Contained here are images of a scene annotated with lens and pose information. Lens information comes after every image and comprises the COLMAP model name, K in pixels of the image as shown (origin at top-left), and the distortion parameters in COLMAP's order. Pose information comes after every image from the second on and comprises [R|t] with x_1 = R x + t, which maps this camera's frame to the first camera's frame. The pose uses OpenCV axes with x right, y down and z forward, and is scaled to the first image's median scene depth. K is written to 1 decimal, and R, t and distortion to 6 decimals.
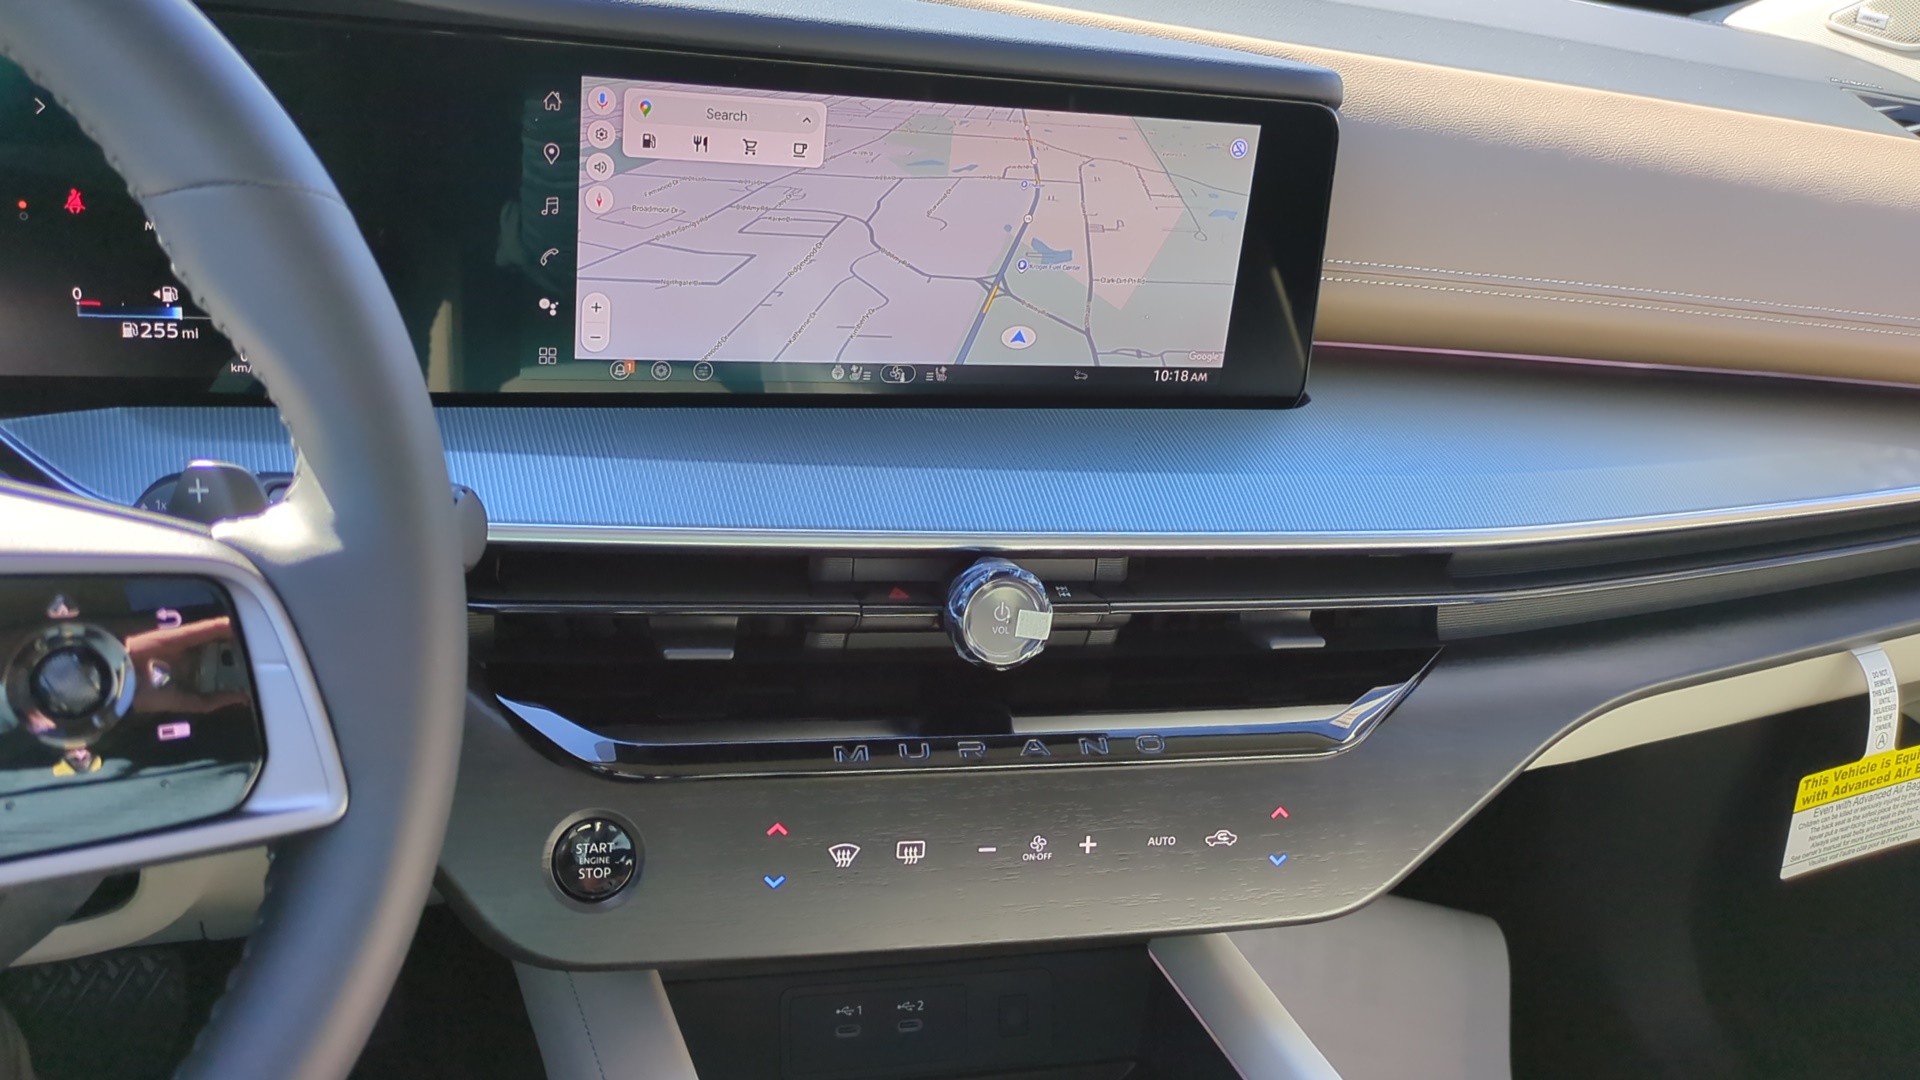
lens RADIAL K [[1668.4, 0, 952.0], [0, 1668.4, 525.8], [0, 0, 1]] dist [0.041725, -0.049096]
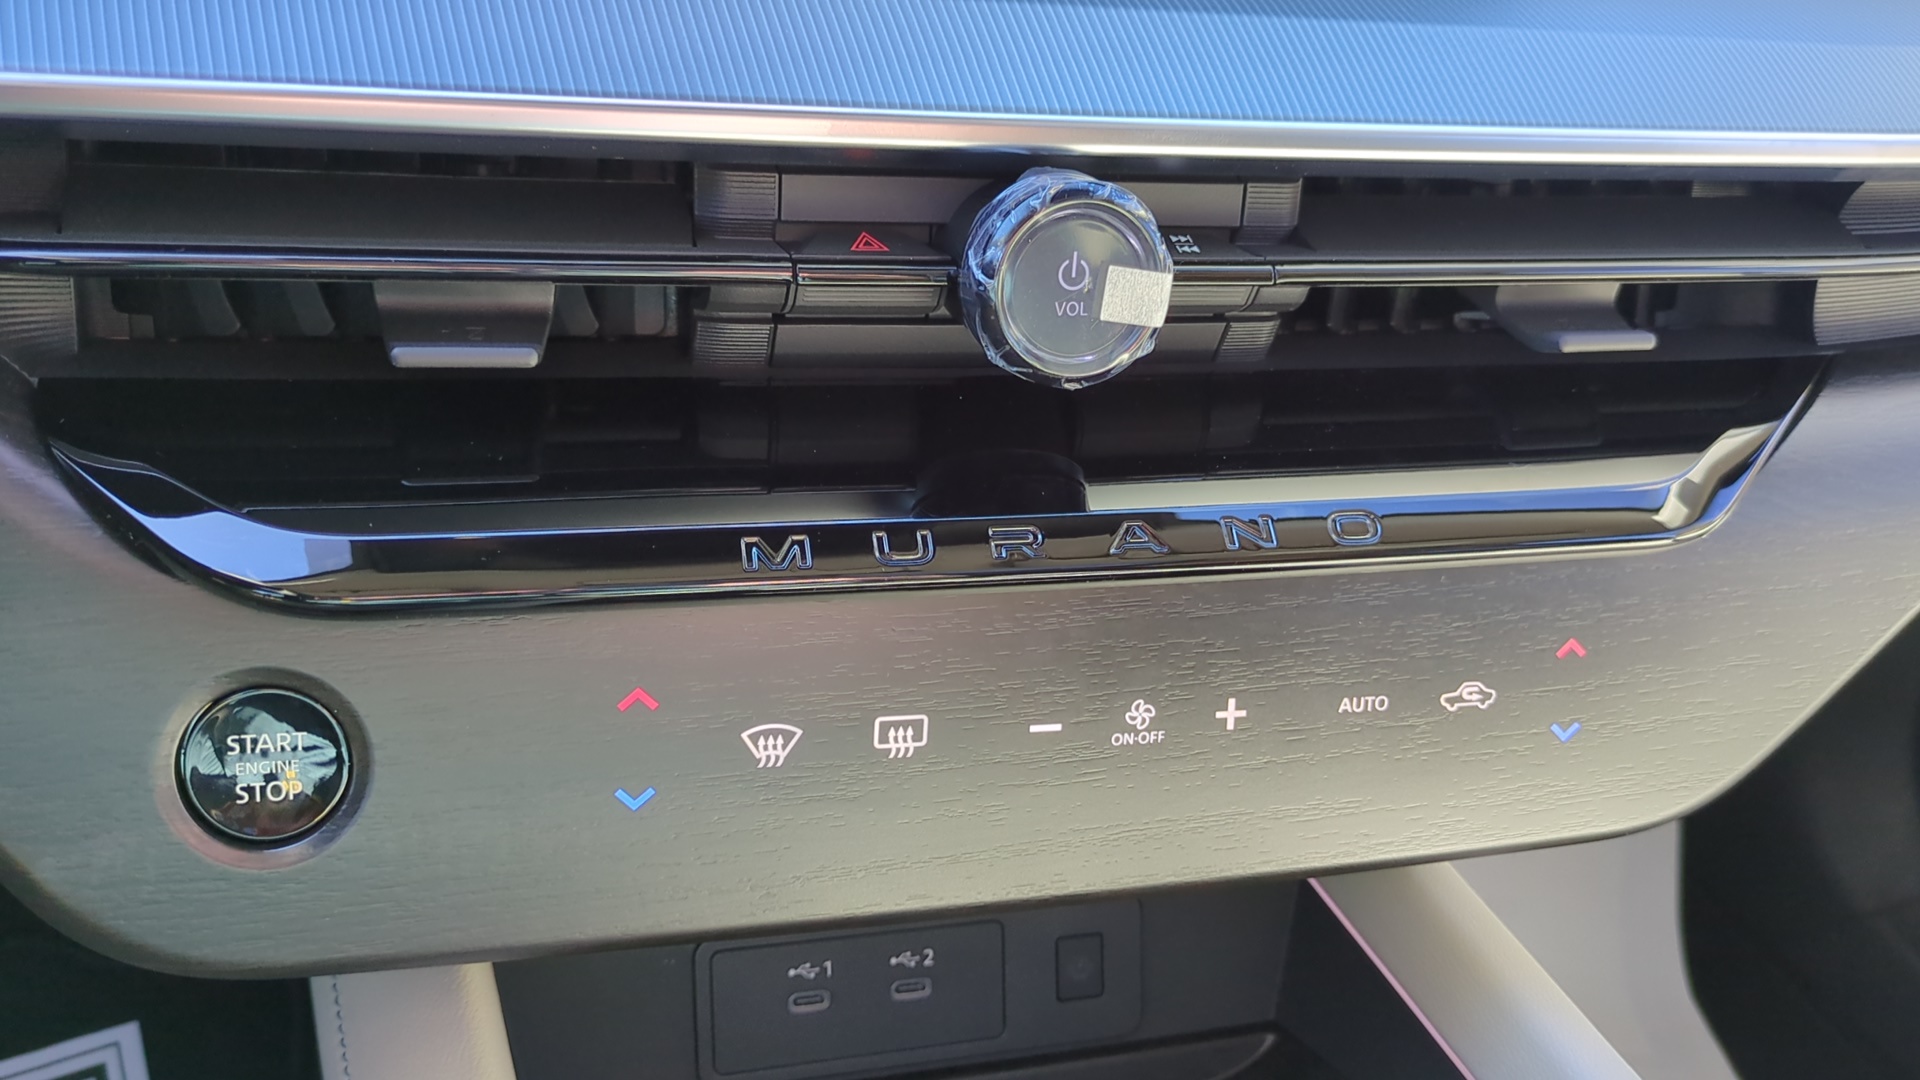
lens RADIAL K [[1668.4, 0, 979.3], [0, 1668.4, 533.8], [0, 0, 1]] dist [0.041725, -0.049096]
pose [[0.999945, -0.009901, 0.003434, -0.001101], [0.009375, 0.991585, 0.129118, 0.063506], [-0.004683, -0.129079, 0.991623, 0.478482]]
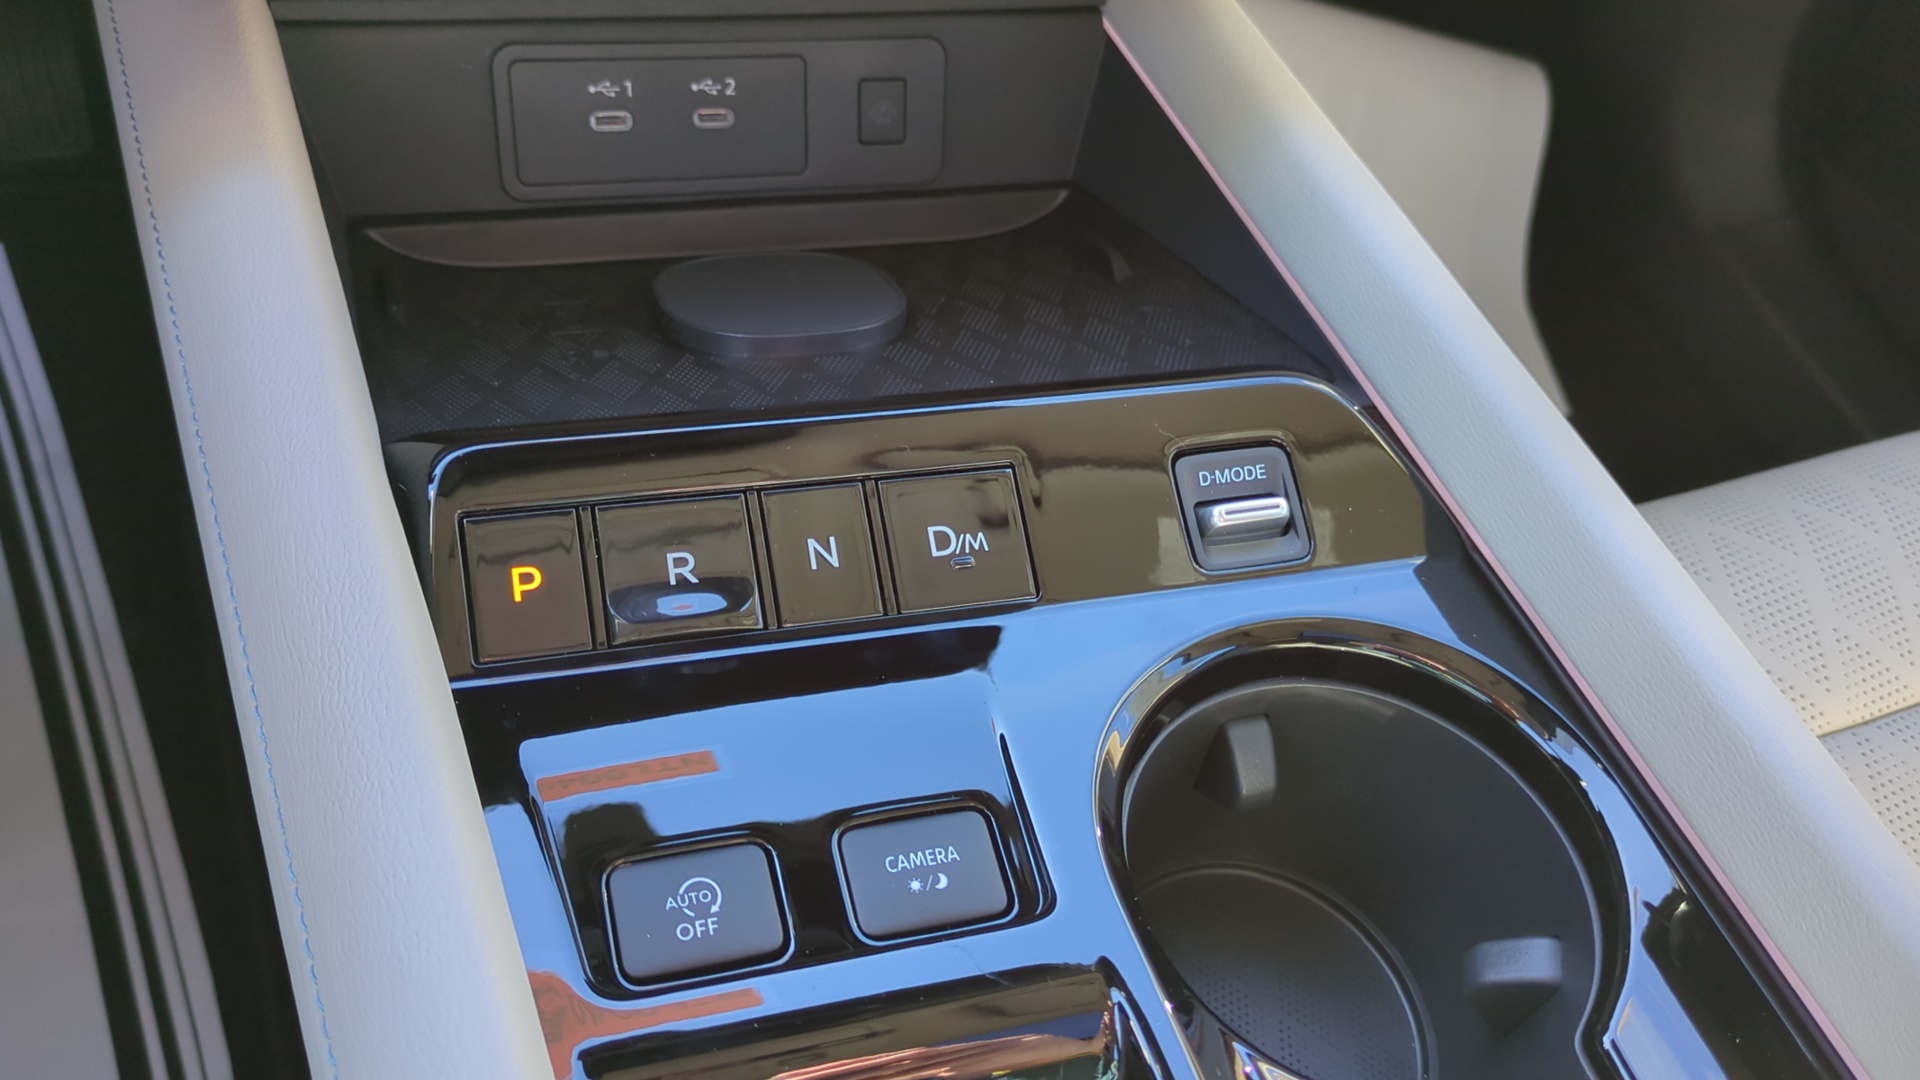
lens RADIAL K [[1668.4, 0, 950.9], [0, 1668.4, 549.2], [0, 0, 1]] dist [0.041725, -0.049096]
pose [[0.999166, 0.024186, 0.032900, 0.053820], [-0.036734, 0.884247, 0.465573, 0.168330], [-0.017832, -0.466393, 0.884398, 0.425159]]
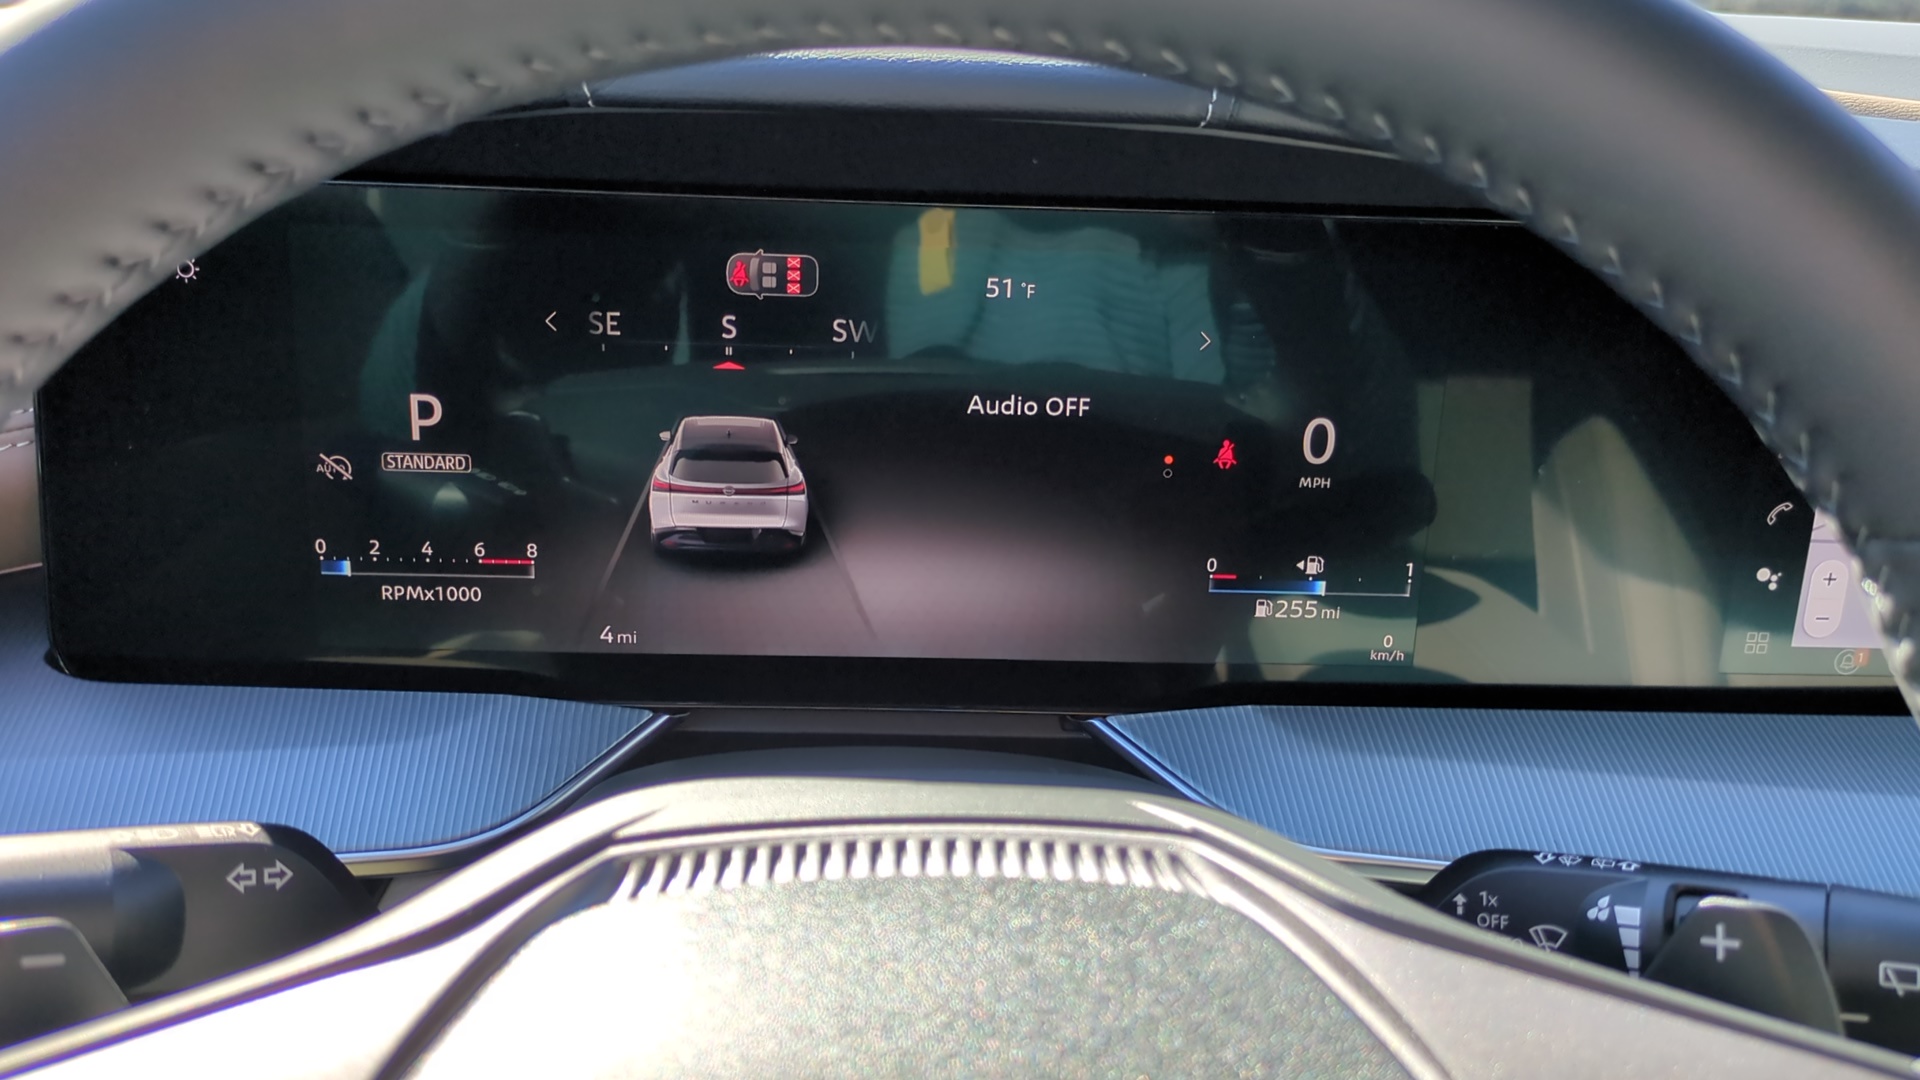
lens RADIAL K [[1668.4, 0, 963.6], [0, 1668.4, 540.9], [0, 0, 1]] dist [0.041725, -0.049096]
pose [[0.954359, 0.017493, -0.298149, -0.354230], [-0.040211, 0.996720, -0.070231, -0.079196], [0.295942, 0.079014, 0.951932, 0.175799]]
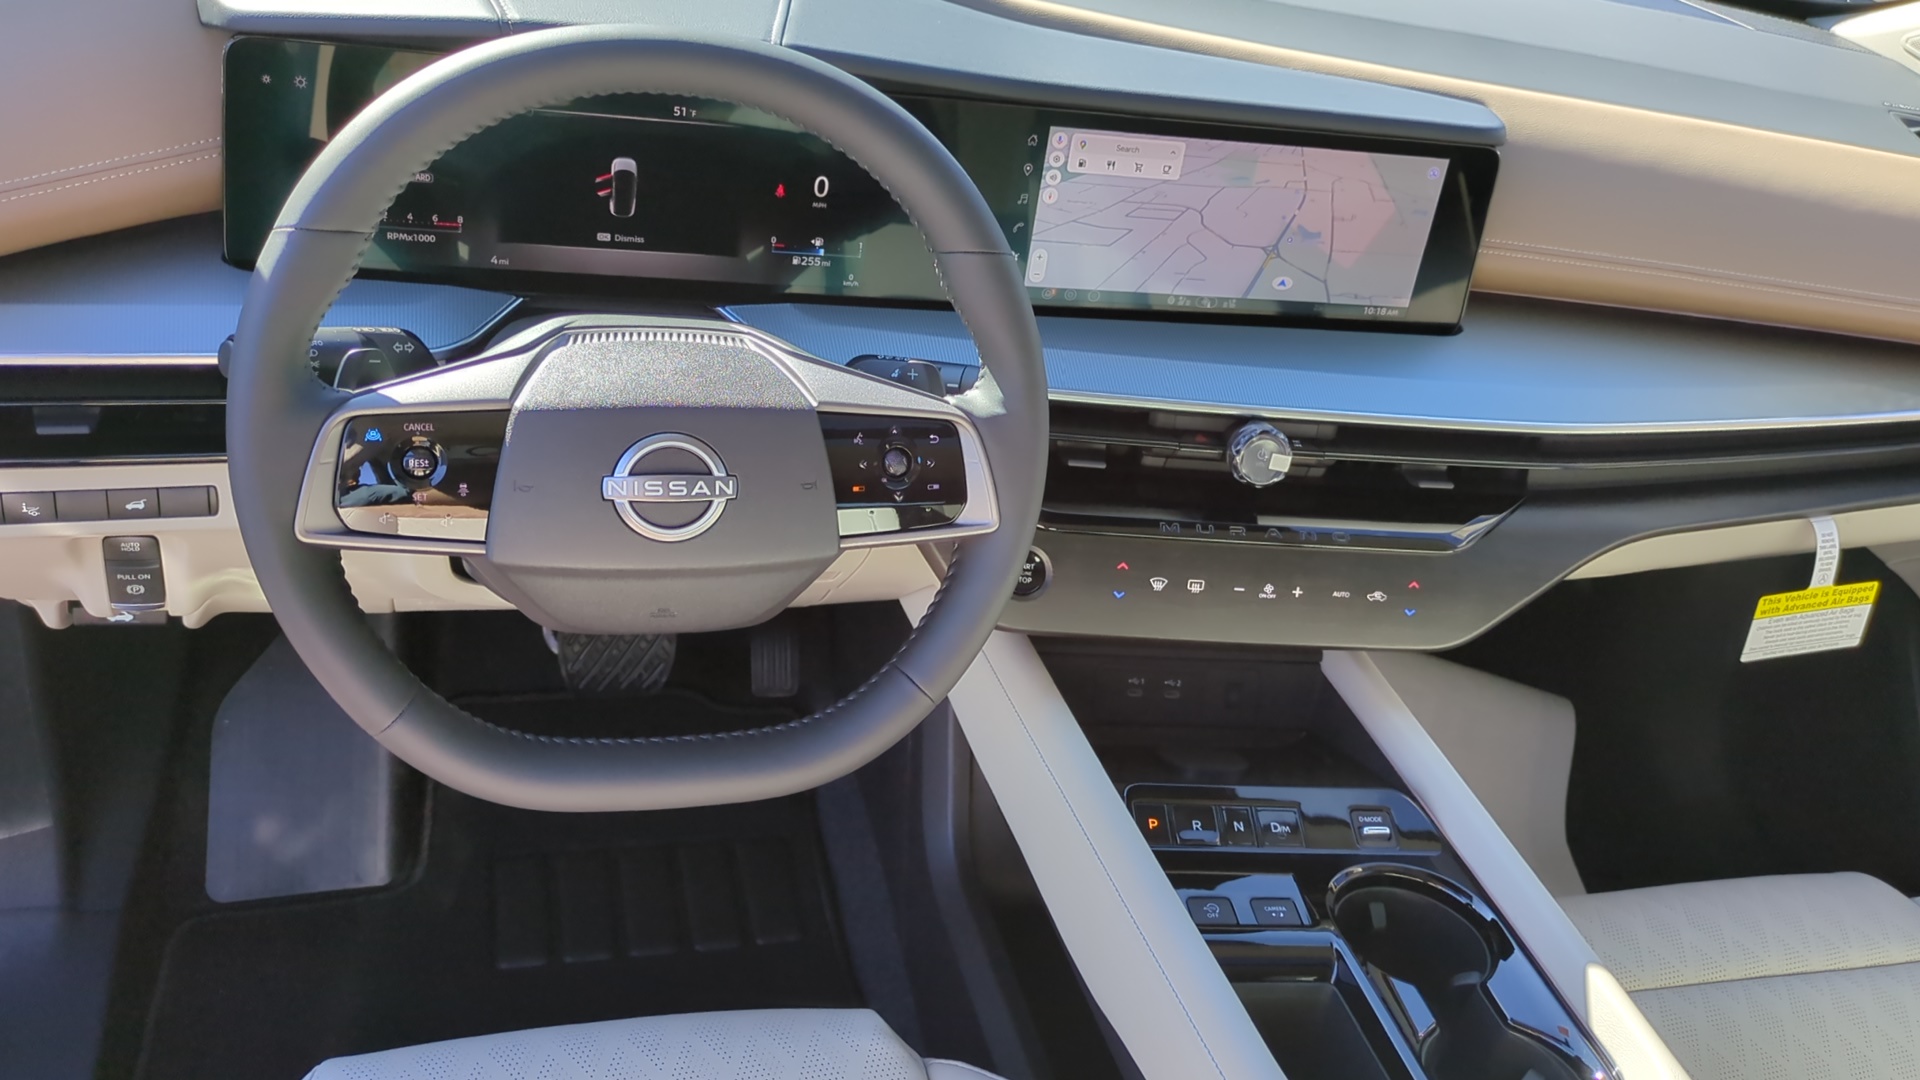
lens RADIAL K [[1668.4, 0, 944.8], [0, 1668.4, 529.3], [0, 0, 1]] dist [0.041725, -0.049096]
pose [[0.992739, 0.085581, -0.084526, -0.140027], [-0.074410, 0.989048, 0.127465, -0.065019], [0.094509, -0.120250, 0.988235, -0.727727]]
